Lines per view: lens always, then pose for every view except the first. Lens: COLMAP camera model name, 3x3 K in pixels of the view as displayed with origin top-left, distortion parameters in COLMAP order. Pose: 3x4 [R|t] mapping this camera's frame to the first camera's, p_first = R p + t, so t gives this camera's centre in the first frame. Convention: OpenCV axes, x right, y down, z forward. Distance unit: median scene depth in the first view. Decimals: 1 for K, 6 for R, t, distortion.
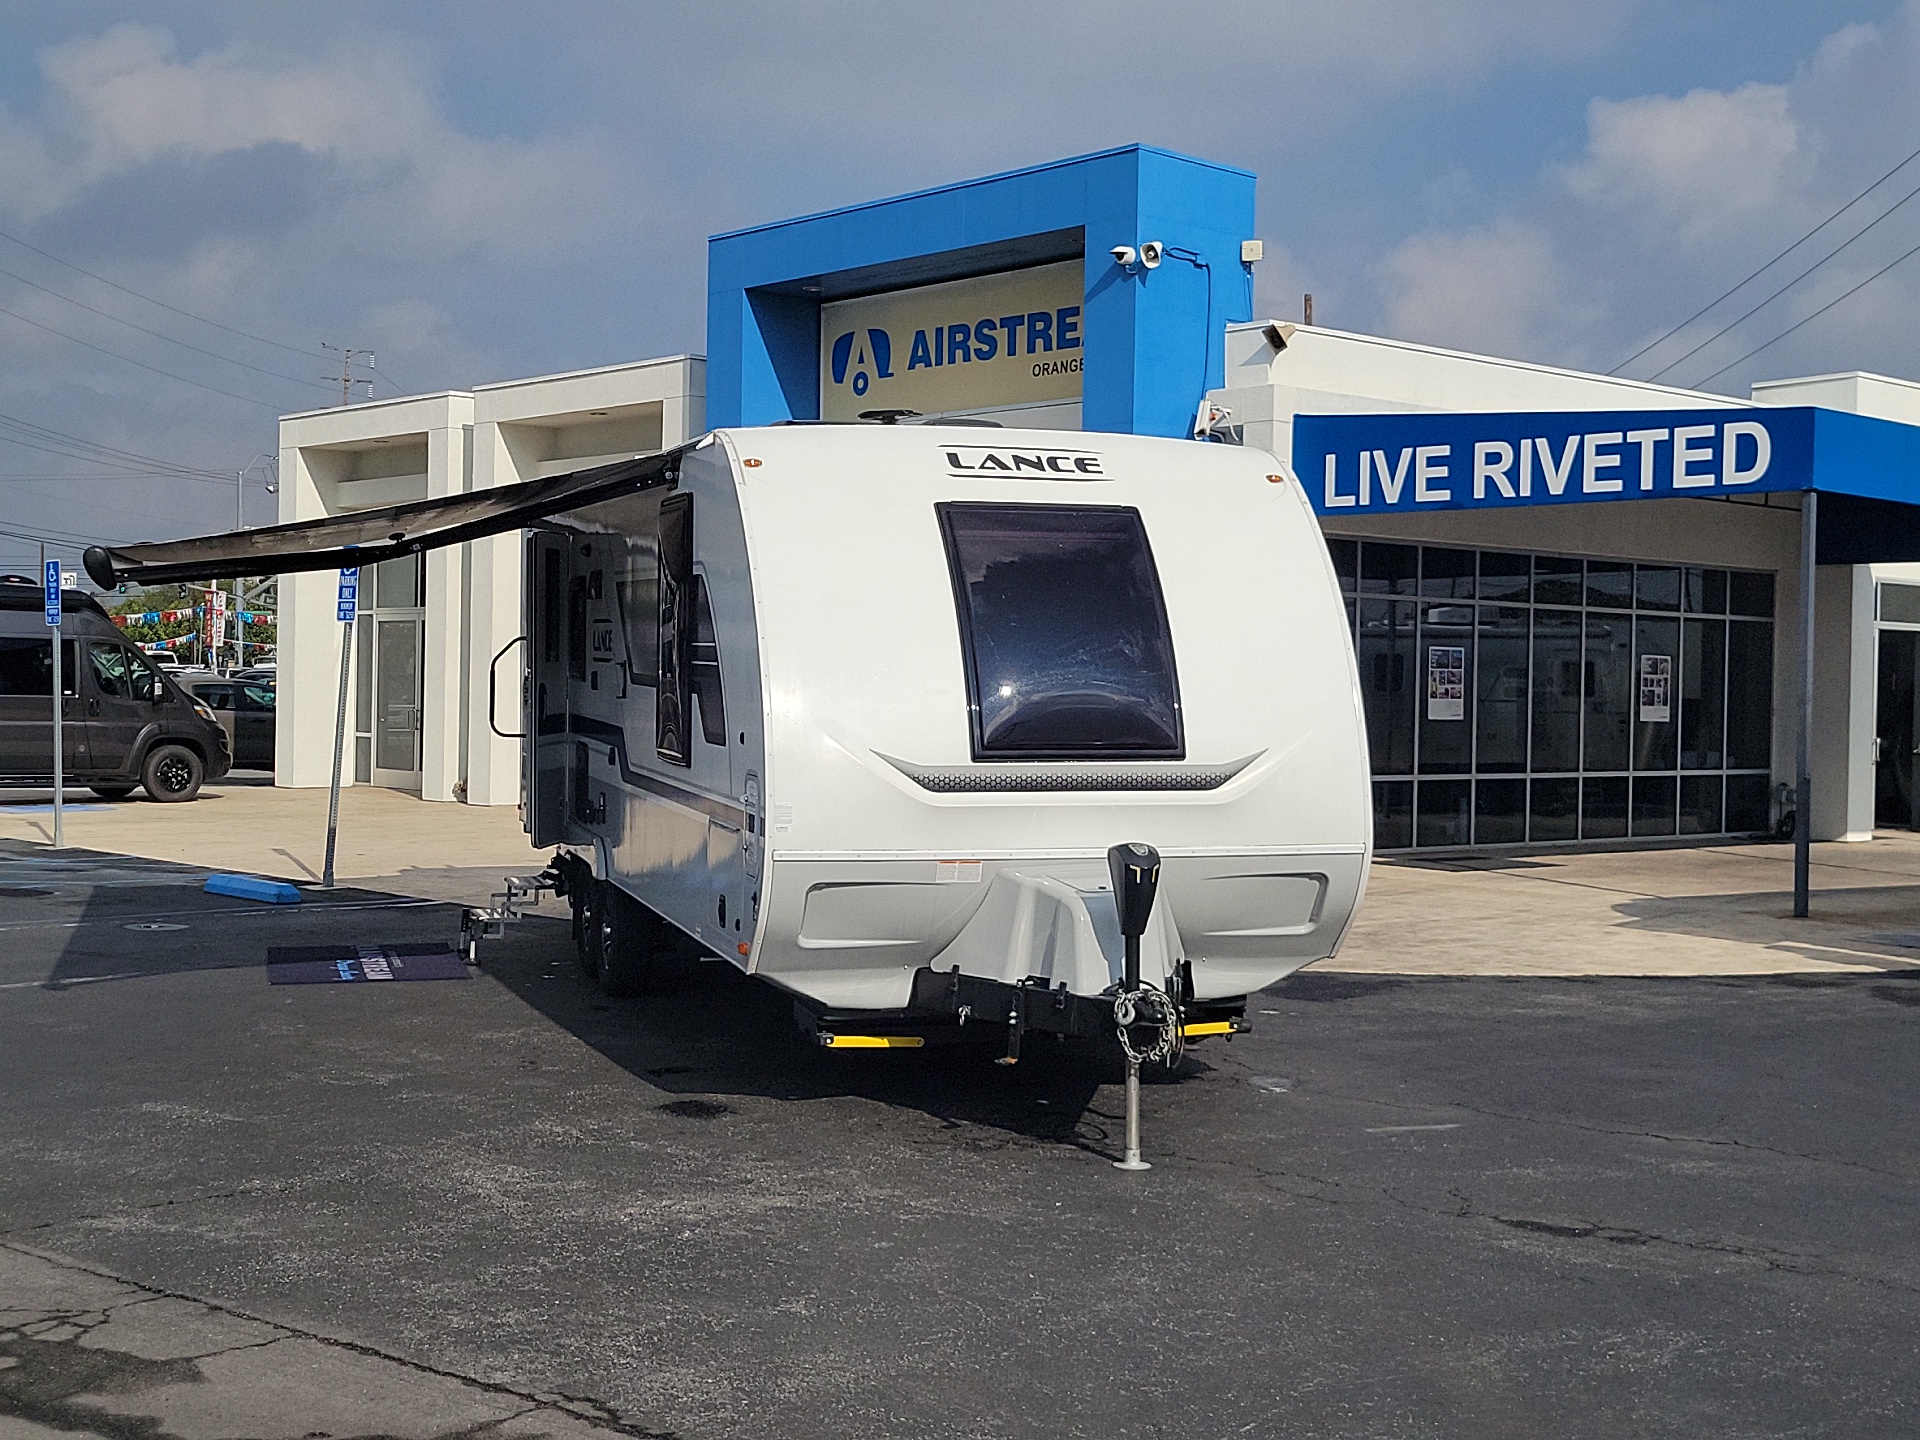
lens RADIAL K [[1424.4, 0, 958.0], [0, 1424.4, 710.9], [0, 0, 1]] dist [0.026359, -0.001740]
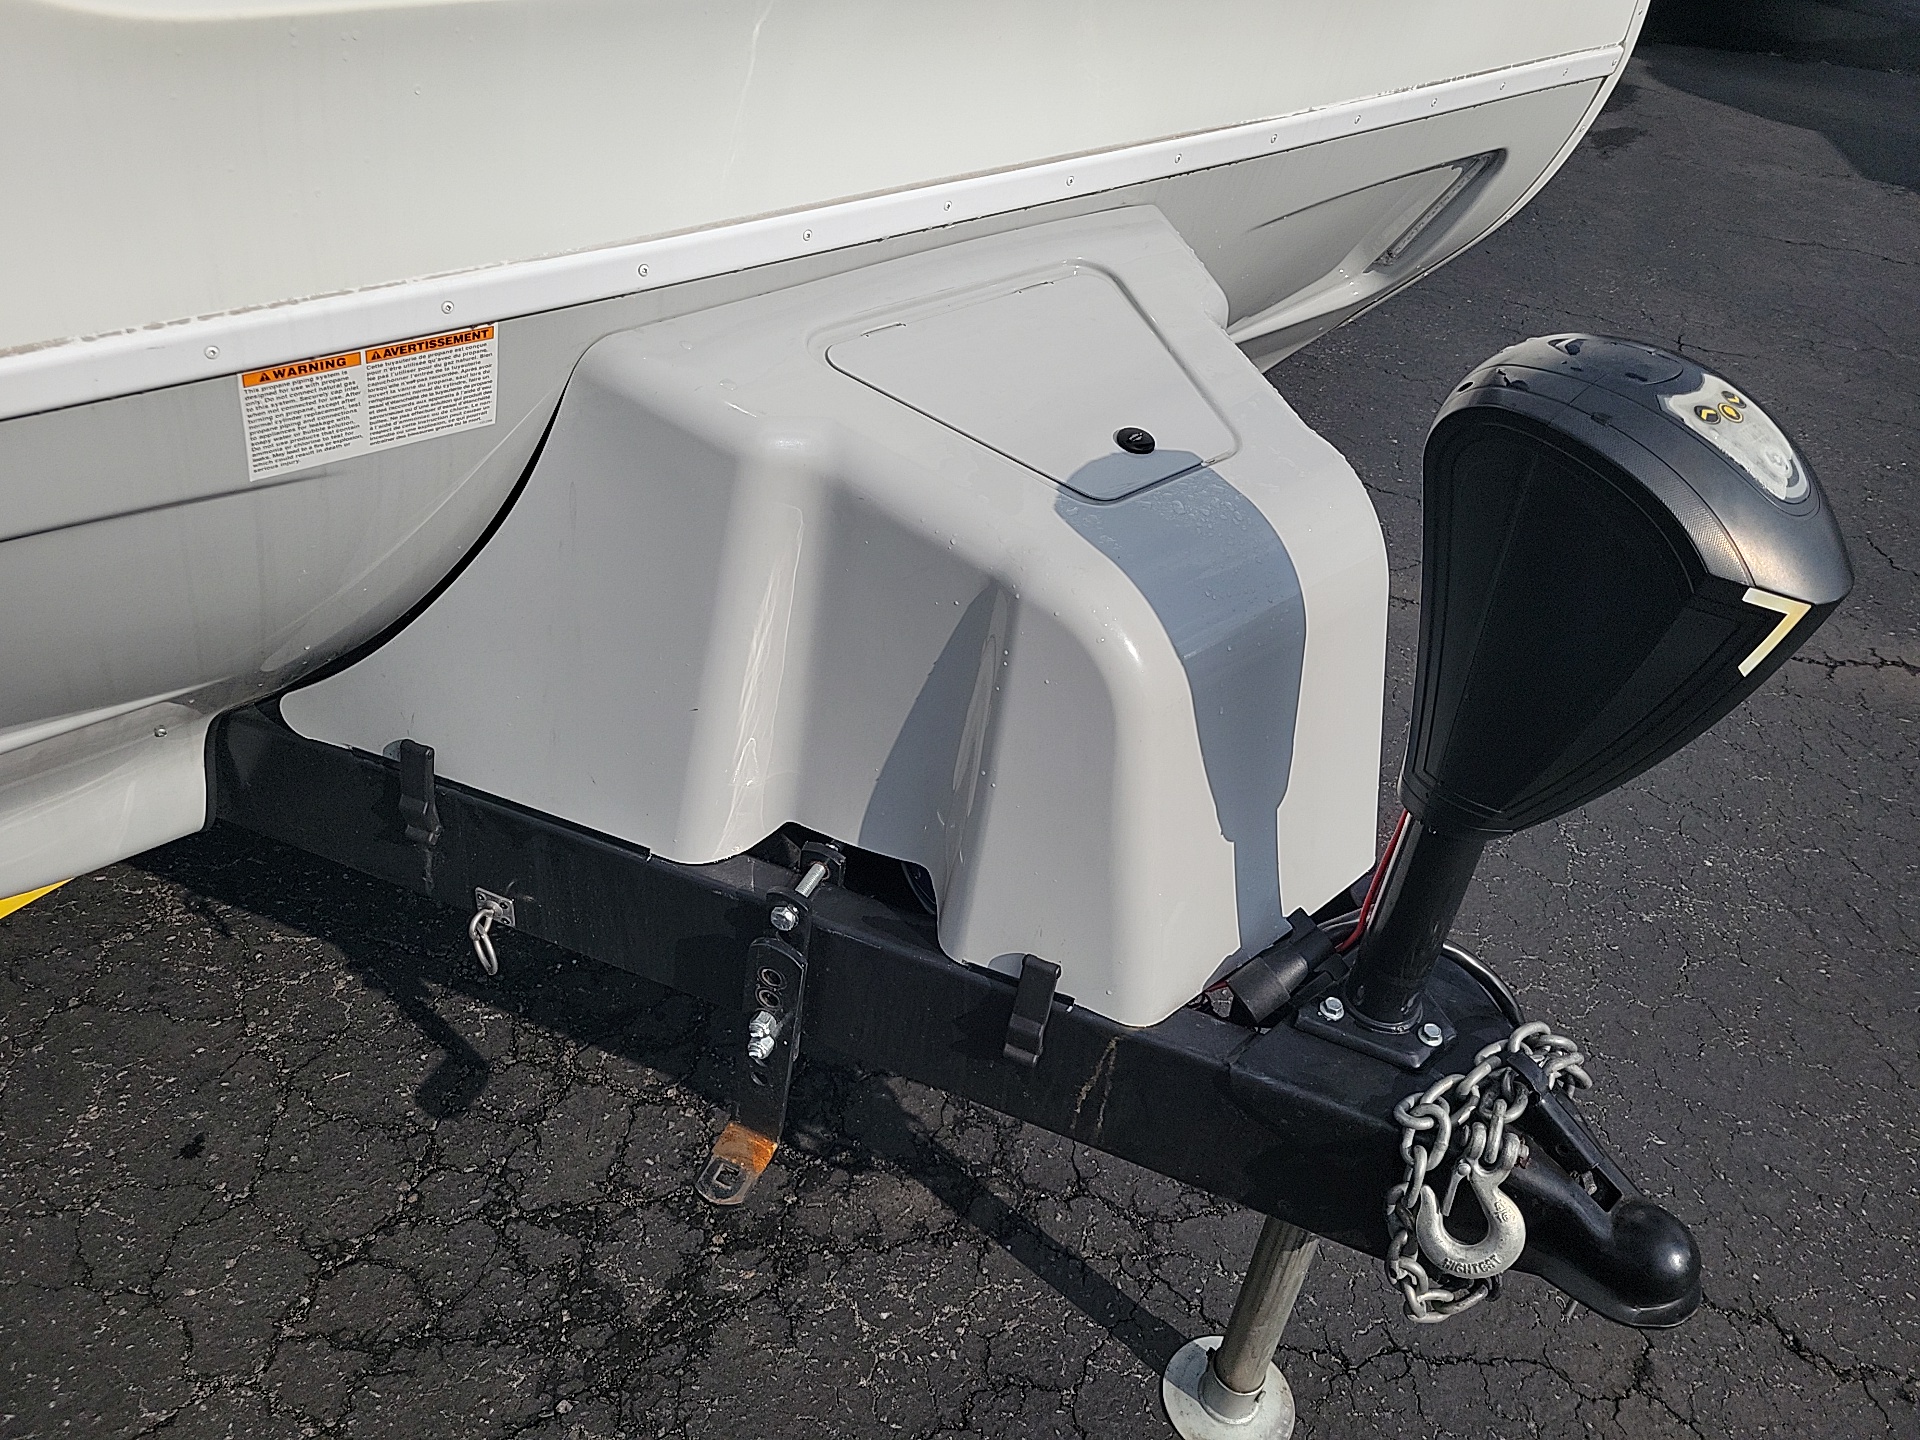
lens RADIAL K [[1424.4, 0, 958.0], [0, 1424.4, 710.9], [0, 0, 1]] dist [0.026359, -0.001740]
pose [[0.897547, -0.207625, 0.388975, -0.011885], [-0.063847, 0.811692, 0.580586, 0.033870], [-0.436272, -0.545938, 0.715275, 0.820537]]
